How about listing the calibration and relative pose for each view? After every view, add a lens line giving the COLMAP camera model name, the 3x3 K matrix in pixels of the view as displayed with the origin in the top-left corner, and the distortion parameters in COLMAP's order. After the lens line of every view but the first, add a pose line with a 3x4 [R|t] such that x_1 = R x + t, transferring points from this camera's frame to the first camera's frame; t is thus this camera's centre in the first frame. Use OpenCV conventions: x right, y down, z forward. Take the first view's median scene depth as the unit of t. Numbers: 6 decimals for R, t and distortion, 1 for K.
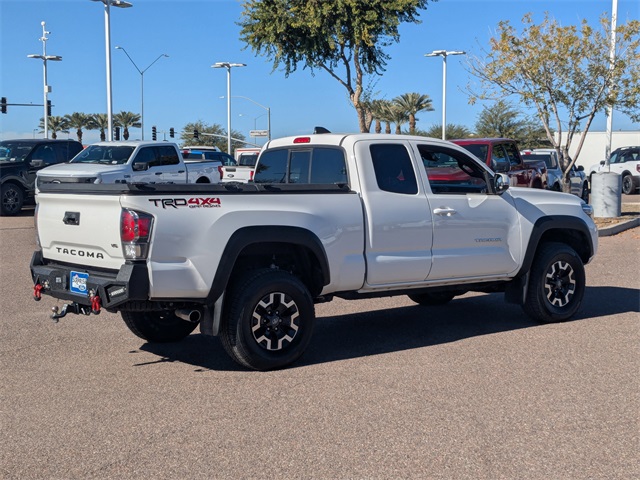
lens RADIAL K [[963.6, 0, 320.0], [0, 963.6, 240.0], [0, 0, 1]] dist [0.050541, 0.038302]
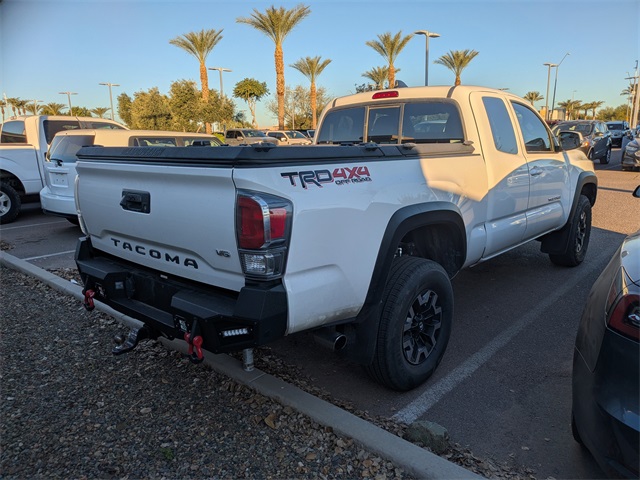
lens RADIAL K [[467.8, 0, 319.8], [0, 467.8, 250.7], [0, 0, 1]] dist [0.040929, 0.001235]
pose [[0.983969, -0.048568, 0.171598, -0.193245], [0.020492, 0.986621, 0.161738, -0.039049], [-0.177157, -0.155629, 0.971800, 0.674477]]
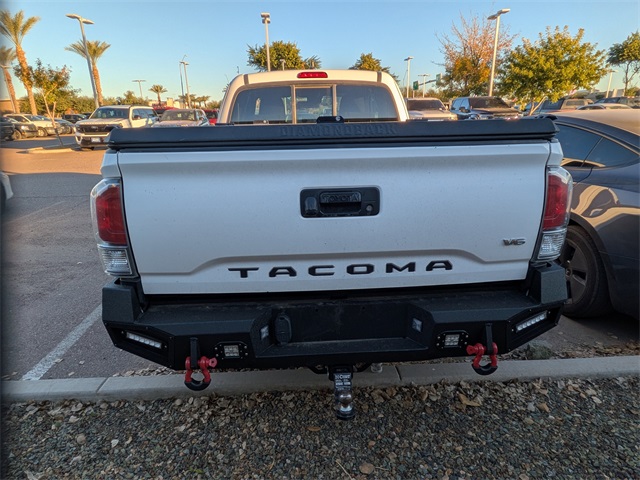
lens RADIAL K [[390.4, 0, 320.0], [0, 390.4, 240.0], [0, 0, 1]] dist [0.003175, 0.000040]
pose [[0.578503, -0.245289, 0.777925, -0.416109], [0.070906, 0.965226, 0.251619, -0.053071], [-0.812593, -0.090403, 0.575778, 0.914968]]
